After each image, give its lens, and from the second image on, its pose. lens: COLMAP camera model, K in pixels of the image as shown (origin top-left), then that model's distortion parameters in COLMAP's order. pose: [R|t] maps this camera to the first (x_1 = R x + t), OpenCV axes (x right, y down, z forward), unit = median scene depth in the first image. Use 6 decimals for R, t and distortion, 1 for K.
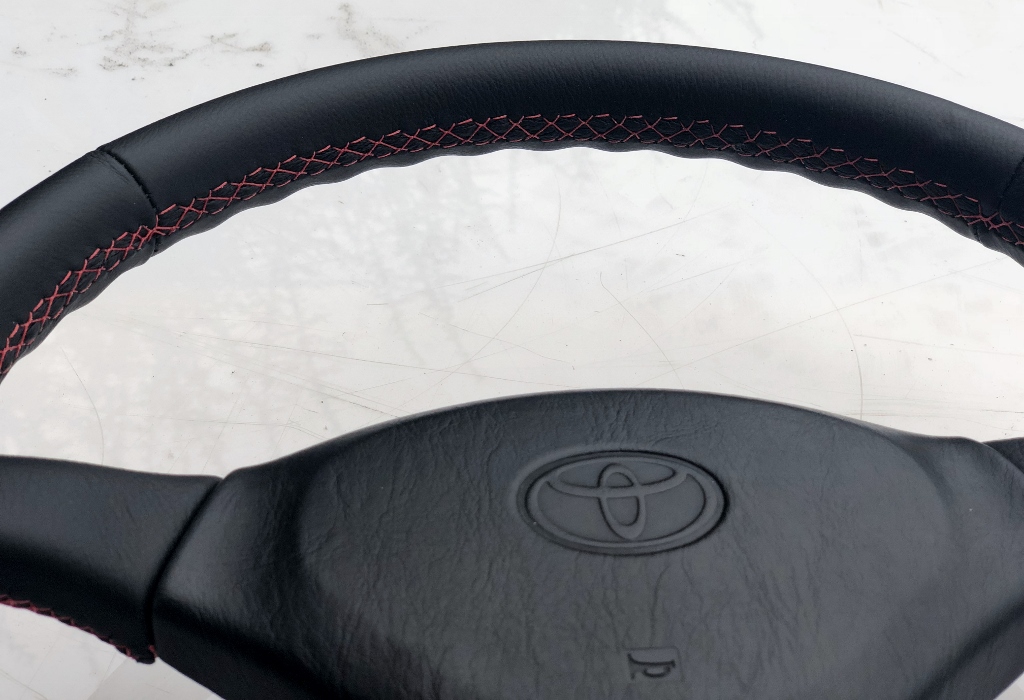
lens RADIAL K [[1575.0, 0, 495.1], [0, 1575.0, 299.3], [0, 0, 1]] dist [0.016085, 0.000000]
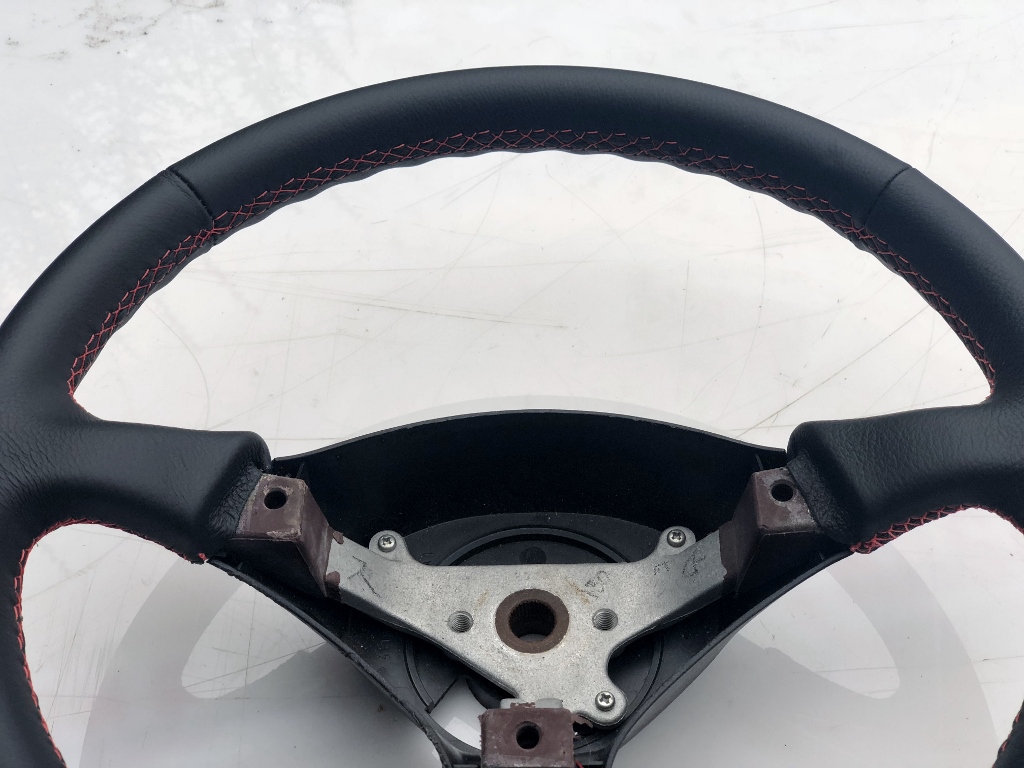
lens RADIAL K [[1593.2, 0, 507.0], [0, 1593.2, 382.5], [0, 0, 1]] dist [0.001583, 0.000000]
pose [[0.994655, 0.029089, -0.099076, 0.189231], [-0.008989, 0.980249, 0.197561, -0.210903], [0.102866, -0.195615, 0.975271, -0.345834]]
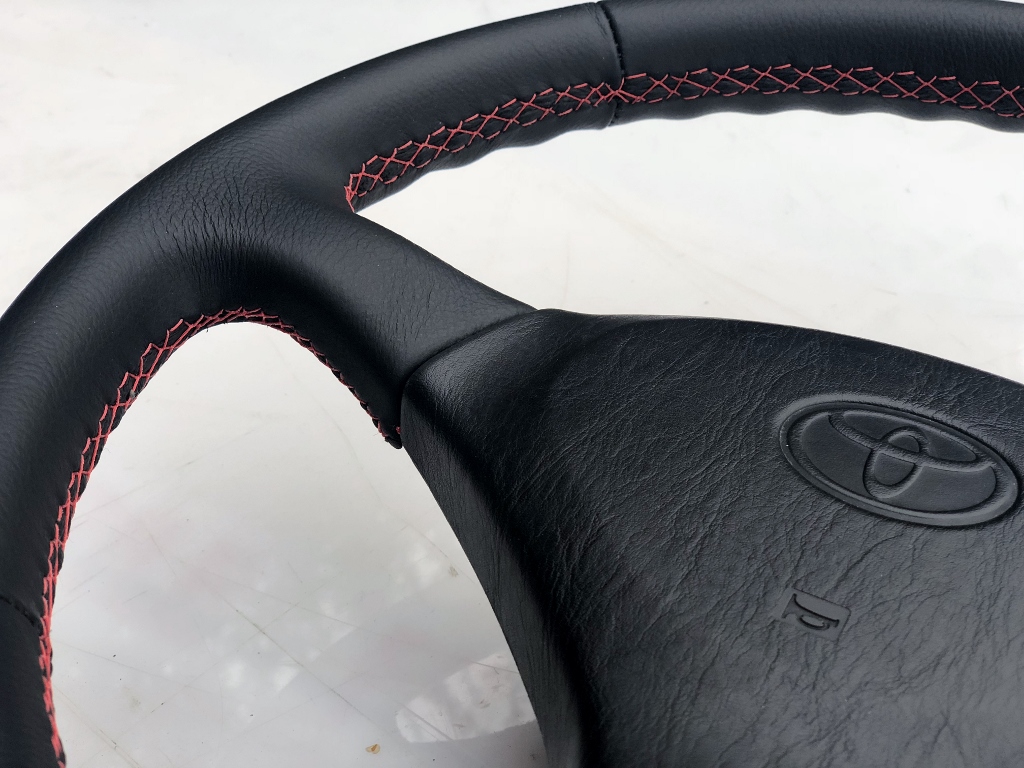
lens RADIAL K [[1593.2, 0, 473.8], [0, 1593.2, 377.1], [0, 0, 1]] dist [0.001583, 0.000000]
pose [[0.820228, 0.325903, -0.470121, 0.268392], [-0.332117, 0.940448, 0.072500, 0.091879], [0.465752, 0.096669, 0.879619, 0.112703]]
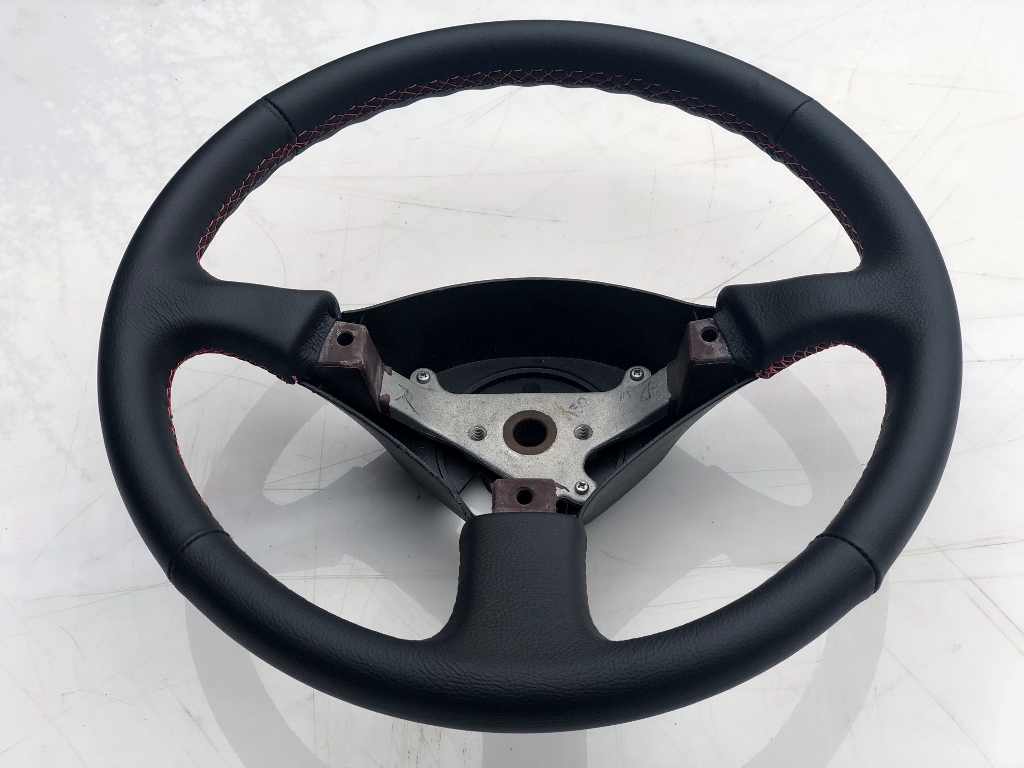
lens RADIAL K [[1593.2, 0, 485.0], [0, 1593.2, 403.1], [0, 0, 1]] dist [0.001583, 0.000000]
pose [[0.992244, 0.042649, -0.116759, 0.251059], [-0.011145, 0.966039, 0.258156, -0.261065], [0.123804, -0.254852, 0.959022, -0.887586]]
